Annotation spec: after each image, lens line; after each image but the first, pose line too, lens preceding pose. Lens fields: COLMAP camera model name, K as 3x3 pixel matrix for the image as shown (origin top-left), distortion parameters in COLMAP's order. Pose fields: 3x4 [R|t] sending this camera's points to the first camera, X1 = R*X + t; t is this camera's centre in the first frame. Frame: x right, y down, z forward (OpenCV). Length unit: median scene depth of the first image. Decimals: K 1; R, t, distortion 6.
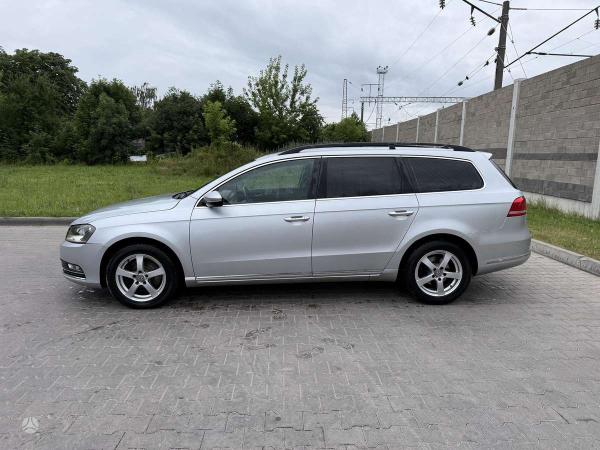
lens RADIAL K [[426.9, 0, 300.0], [0, 426.9, 225.0], [0, 0, 1]] dist [0.081493, -0.100283]
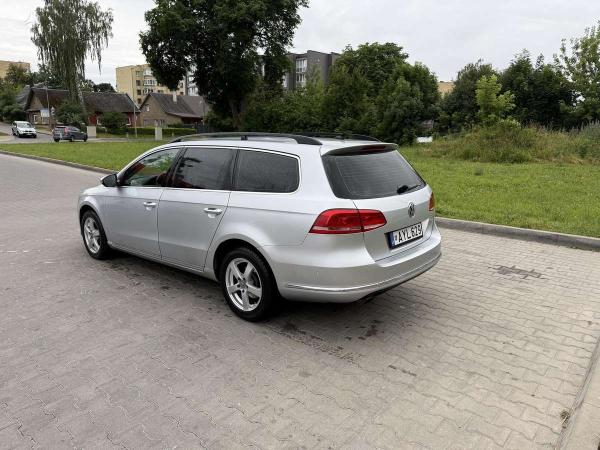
lens RADIAL K [[426.9, 0, 300.0], [0, 426.9, 225.0], [0, 0, 1]] dist [0.081493, -0.100283]
pose [[0.722719, 0.139518, -0.676914, 0.133545], [-0.108187, 0.990177, 0.088577, -0.013238], [0.682622, 0.009217, 0.730713, 0.060370]]
